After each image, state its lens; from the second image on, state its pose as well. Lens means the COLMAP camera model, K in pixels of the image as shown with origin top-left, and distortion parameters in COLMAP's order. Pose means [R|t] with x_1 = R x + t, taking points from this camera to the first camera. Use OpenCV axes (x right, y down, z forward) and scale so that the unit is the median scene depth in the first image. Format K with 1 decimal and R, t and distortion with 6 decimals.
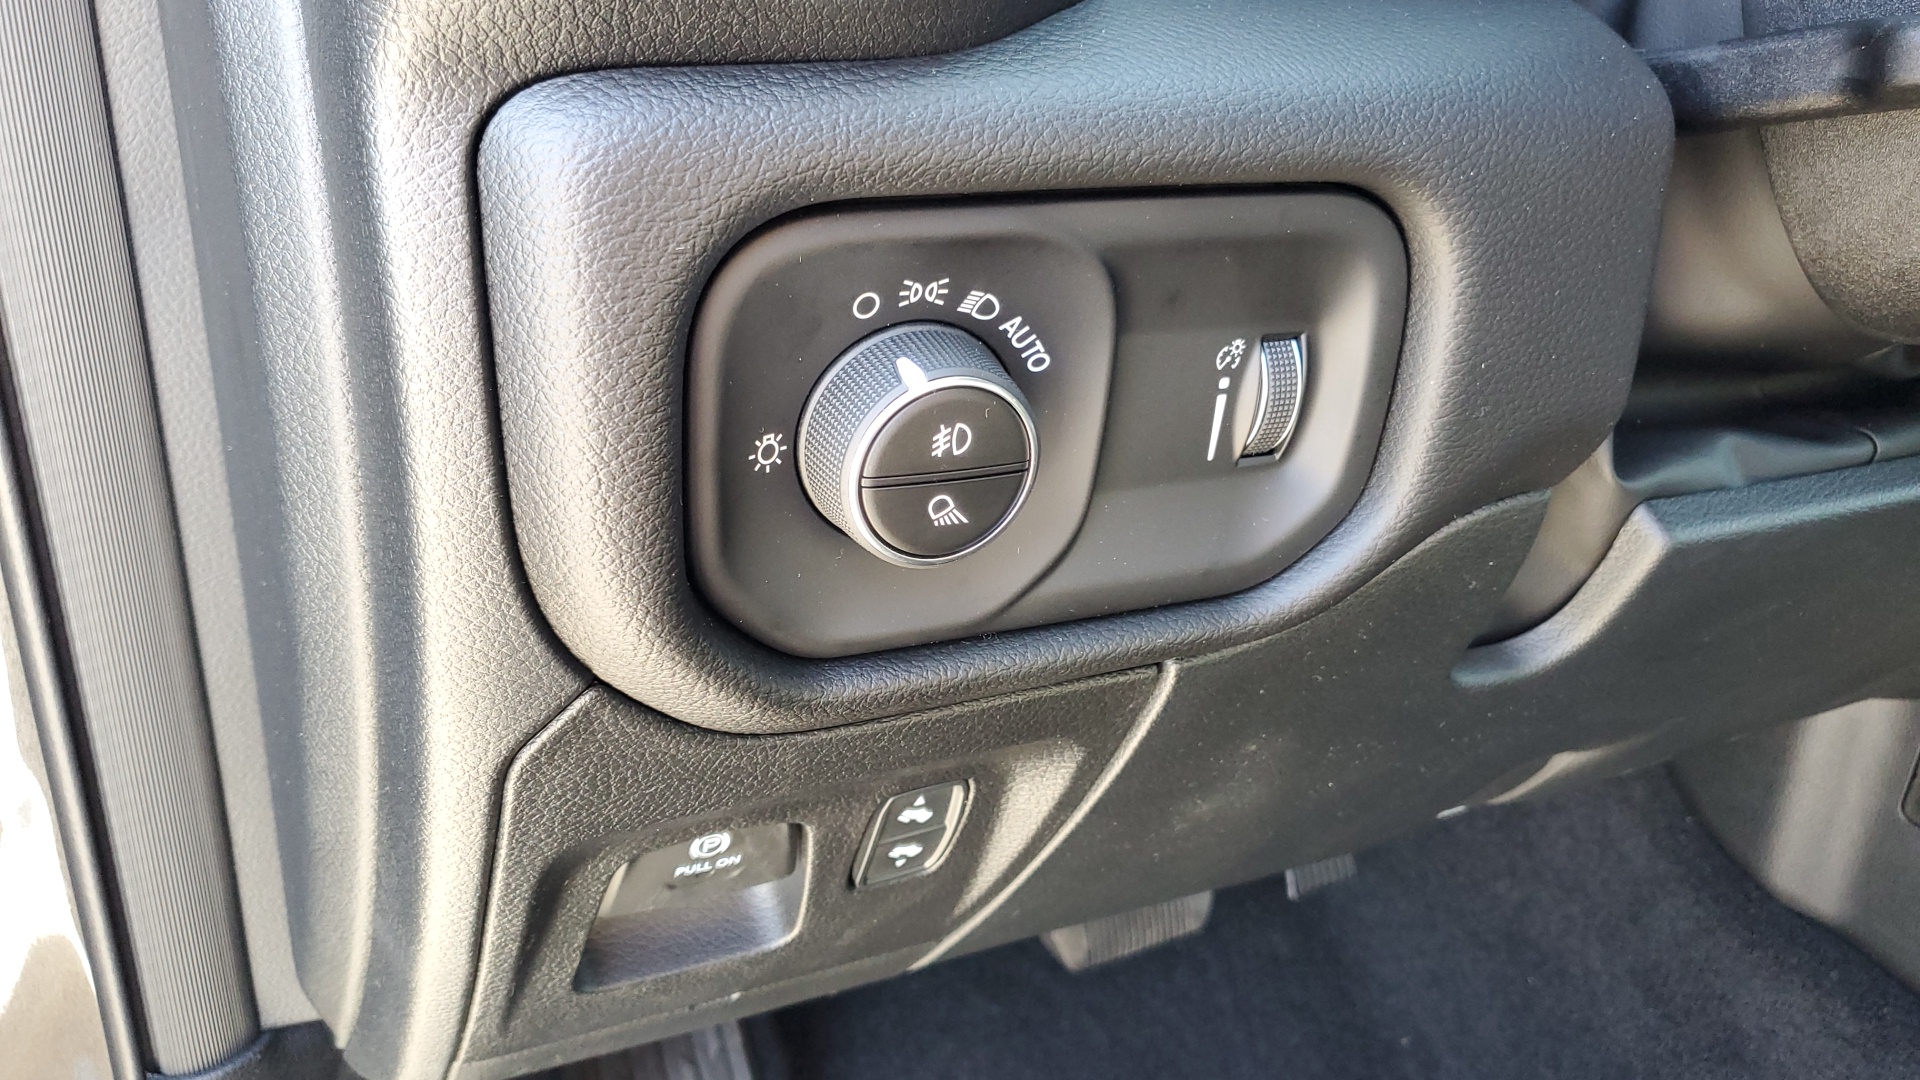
lens RADIAL K [[1449.9, 0, 953.6], [0, 1449.9, 563.6], [0, 0, 1]] dist [0.072751, -0.238074]
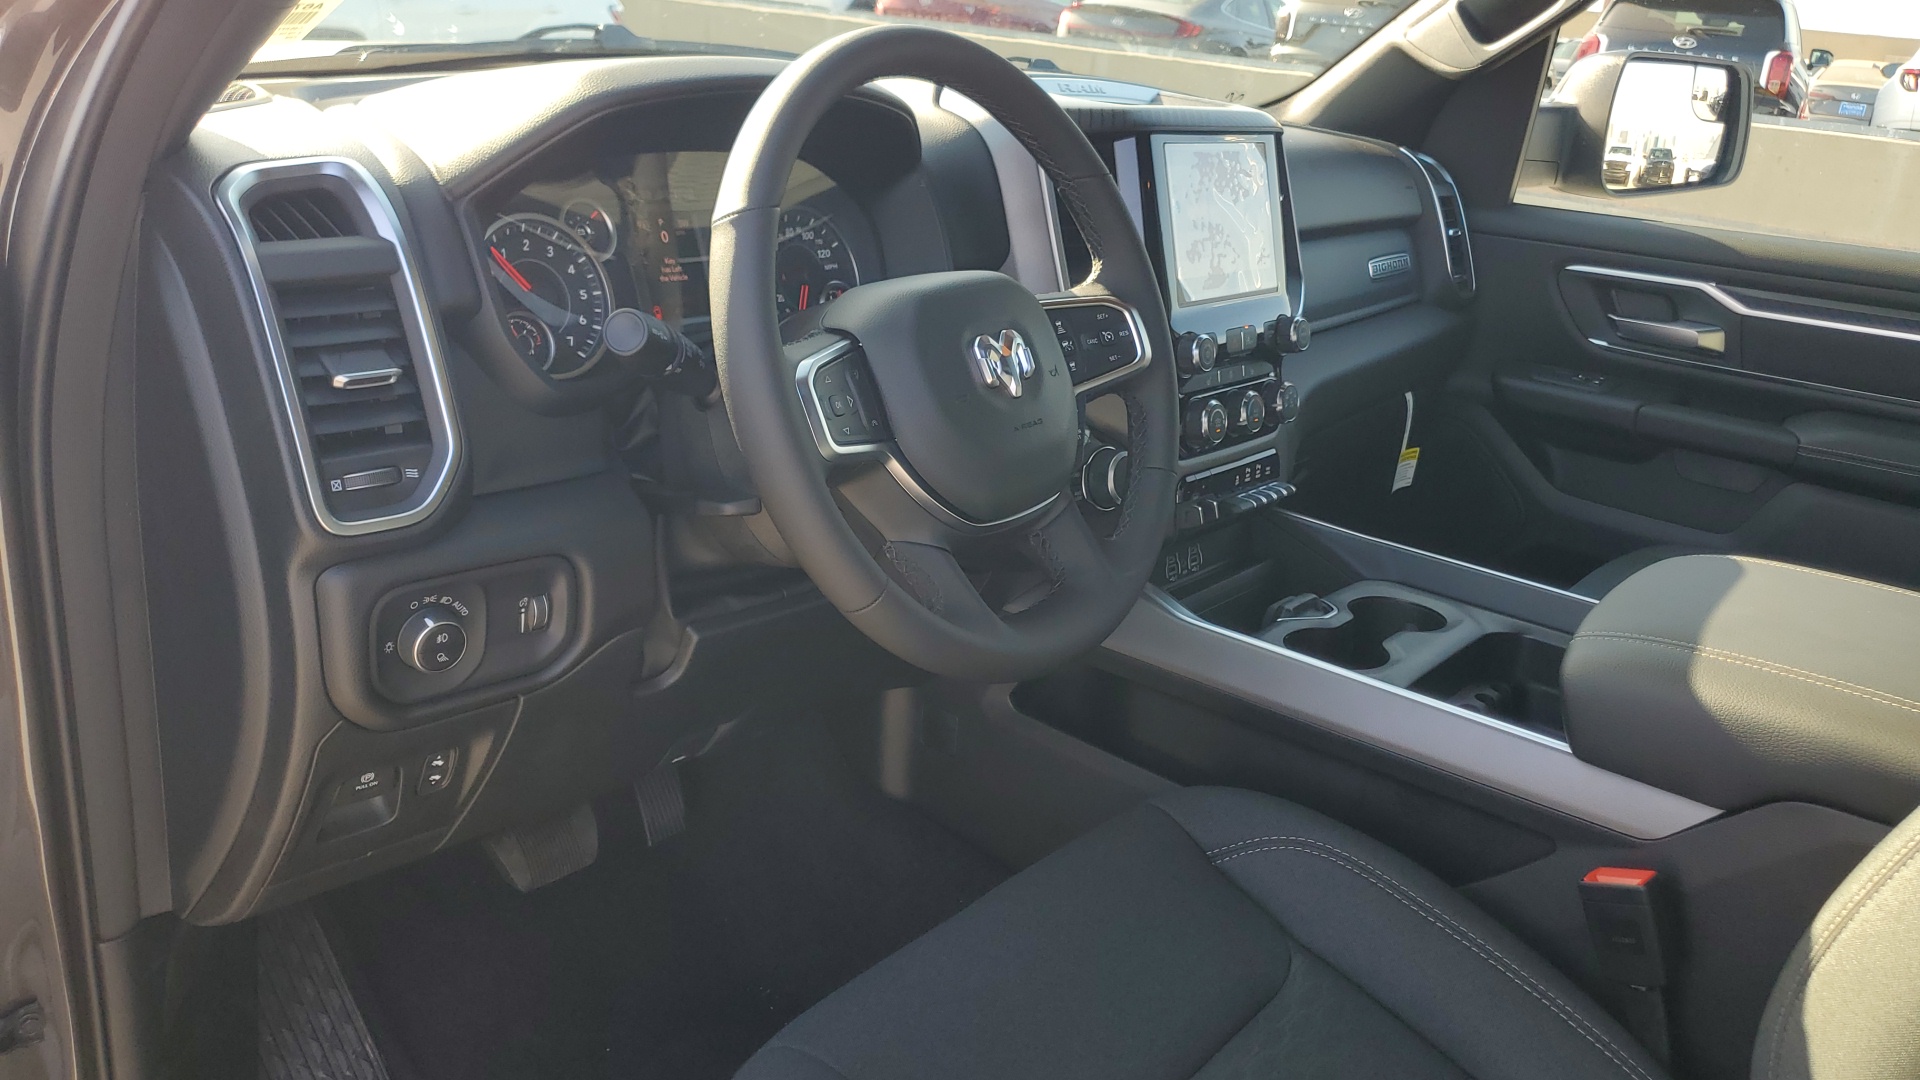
lens RADIAL K [[1449.9, 0, 953.6], [0, 1449.9, 563.6], [0, 0, 1]] dist [0.072751, -0.238074]
pose [[0.930112, -0.096666, 0.354327, -0.075242], [0.120813, 0.991580, -0.046616, 0.048845], [-0.346837, 0.086166, 0.933959, -2.547185]]
